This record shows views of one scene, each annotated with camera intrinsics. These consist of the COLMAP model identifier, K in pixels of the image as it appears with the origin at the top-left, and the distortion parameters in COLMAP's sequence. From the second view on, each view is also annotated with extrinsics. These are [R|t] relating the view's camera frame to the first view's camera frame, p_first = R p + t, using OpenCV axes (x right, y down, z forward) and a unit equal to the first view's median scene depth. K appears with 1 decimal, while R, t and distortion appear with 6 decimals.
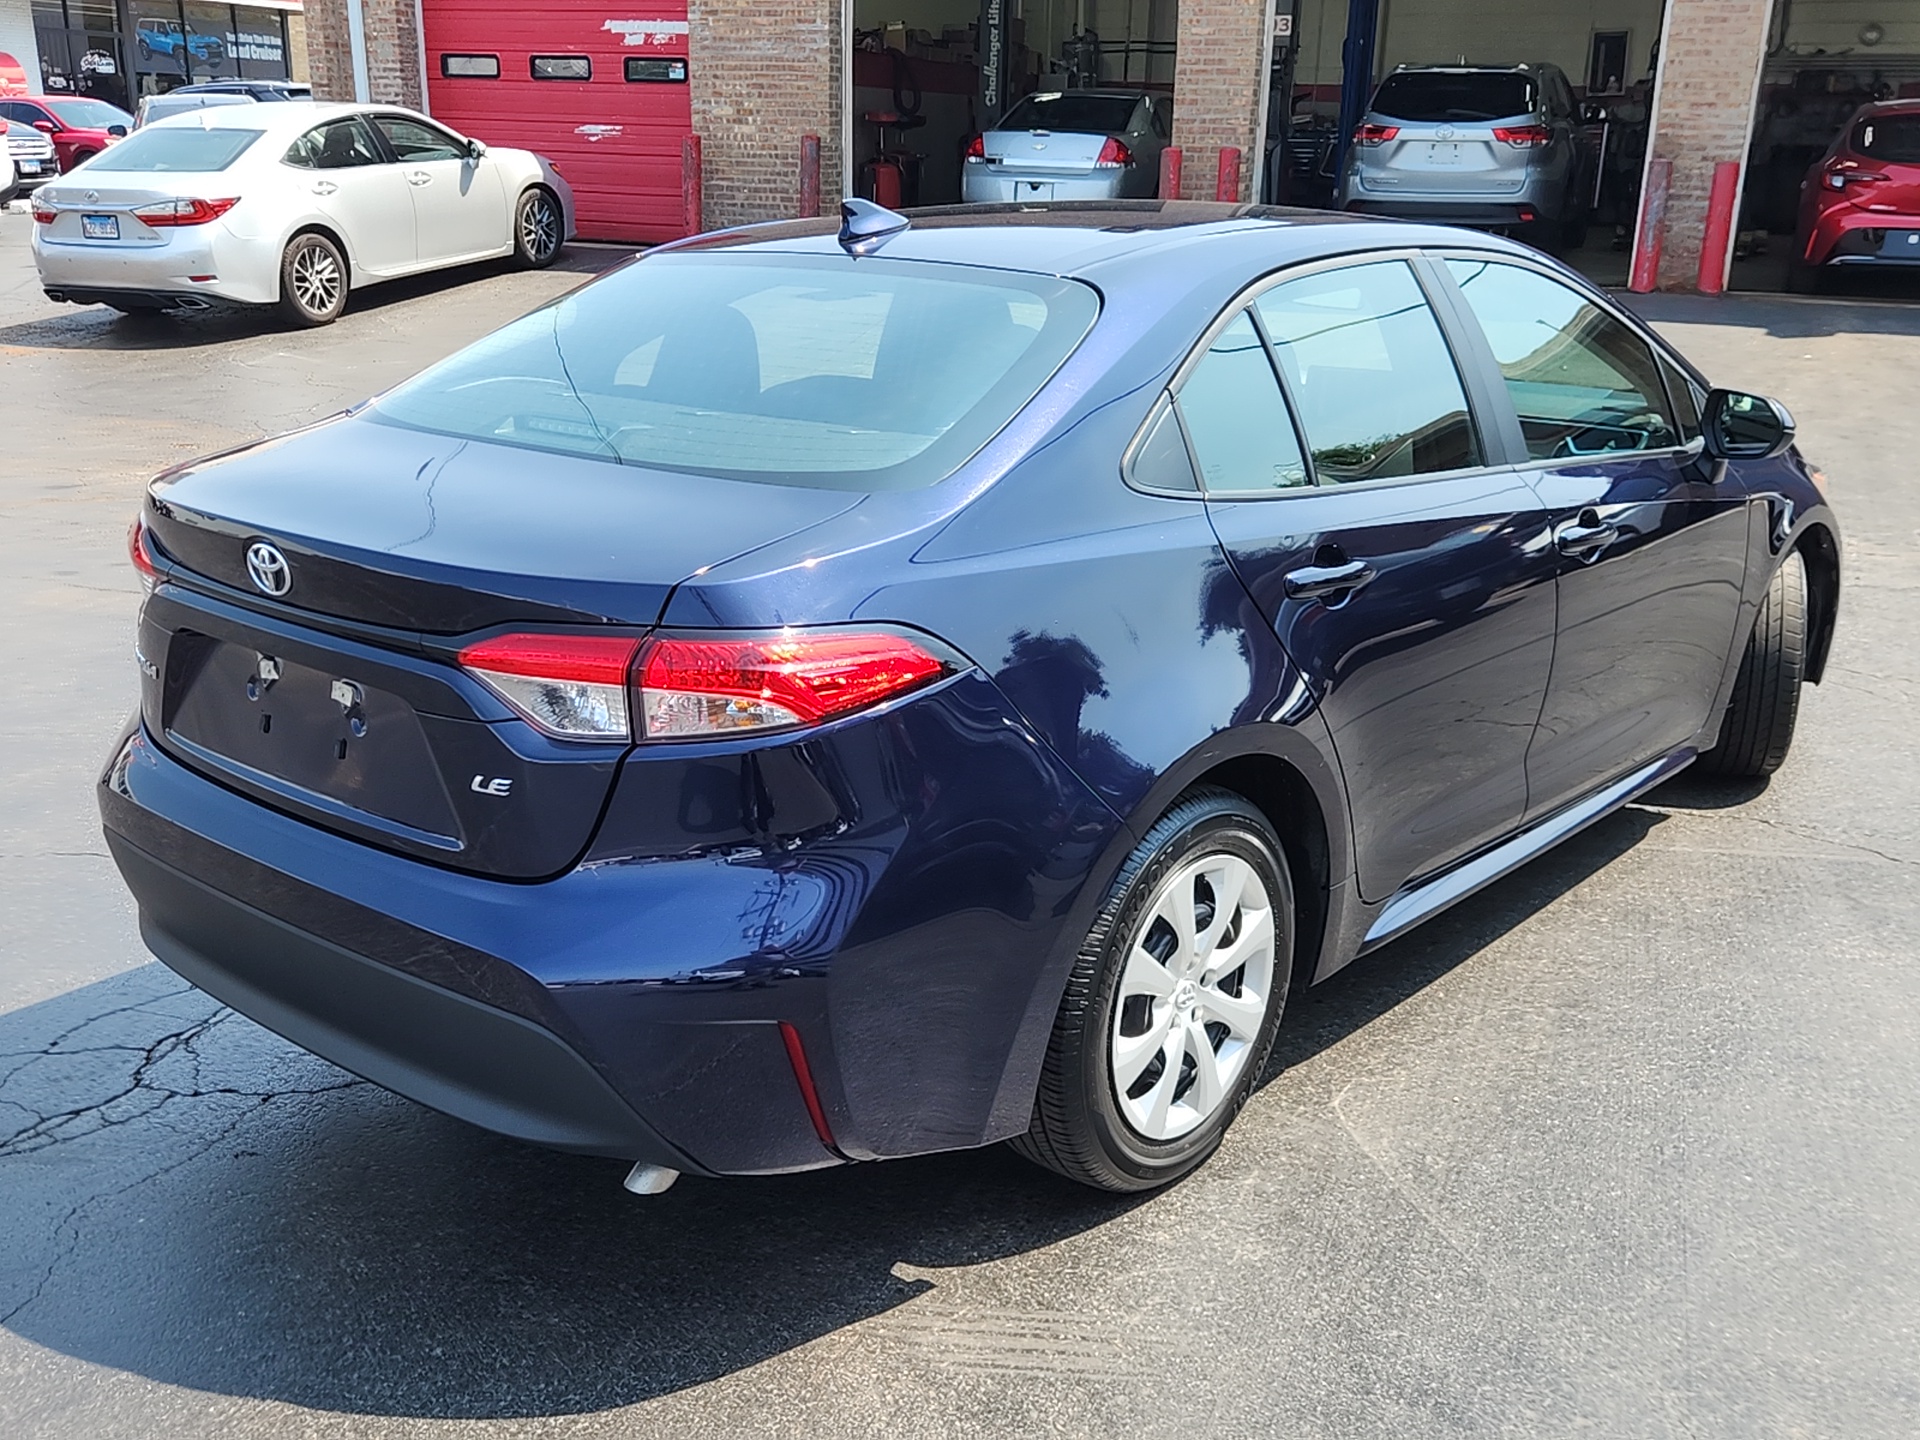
lens RADIAL K [[1717.6, 0, 960.0], [0, 1717.6, 720.0], [0, 0, 1]] dist [0.082505, -0.137926]
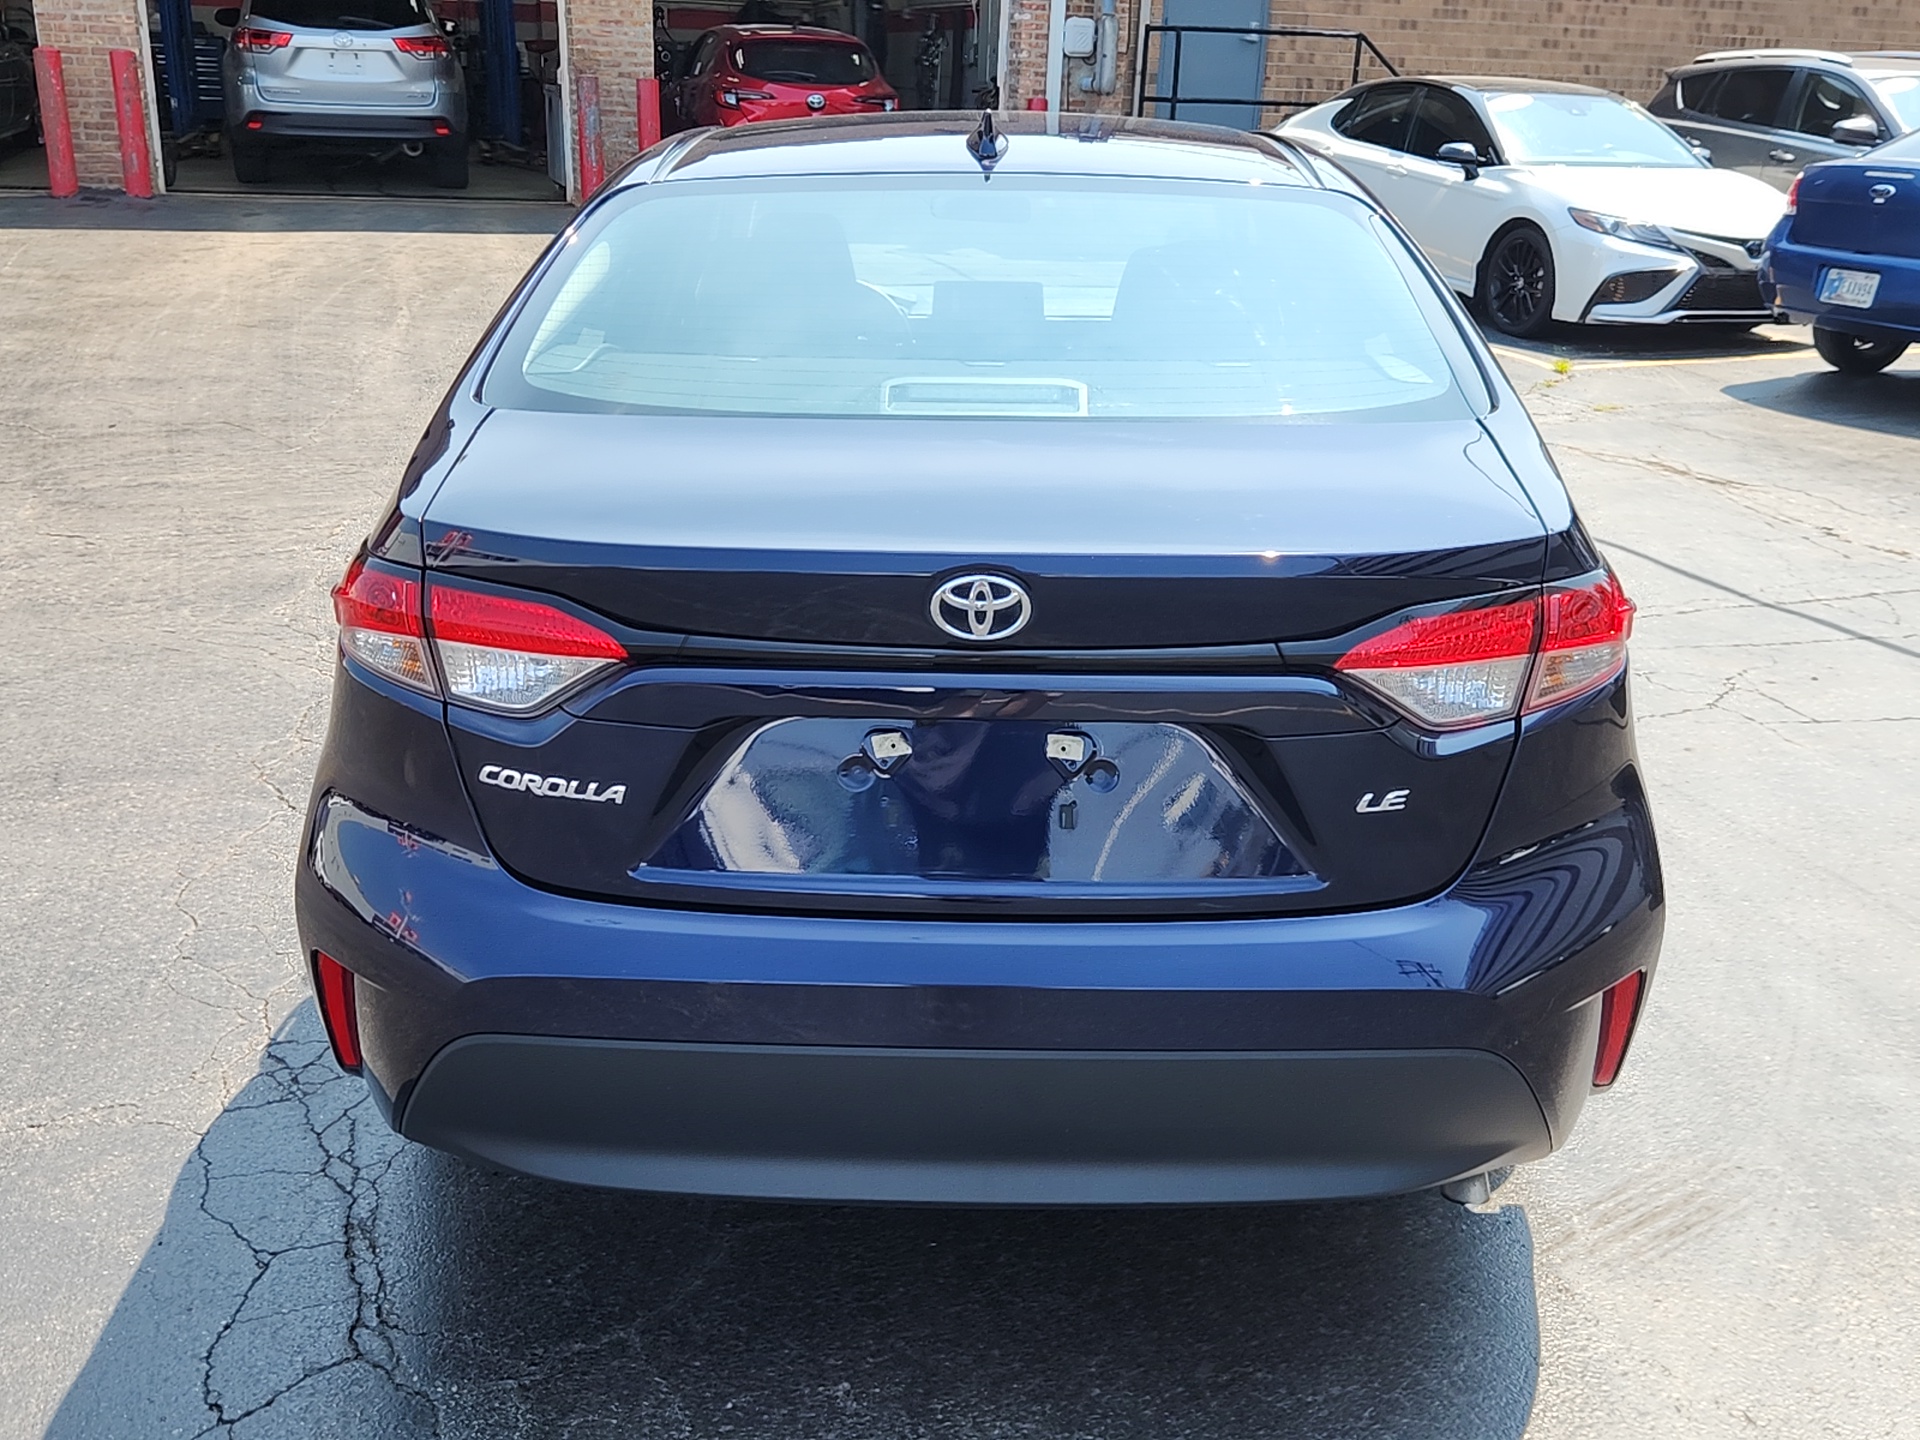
lens RADIAL K [[1732.1, 0, 957.2], [0, 1732.1, 750.5], [0, 0, 1]] dist [0.016508, -0.019489]
pose [[0.783320, -0.210216, 0.584995, -0.109353], [0.174397, 0.977606, 0.117778, -0.014741], [-0.596654, 0.009763, 0.802439, 0.049379]]
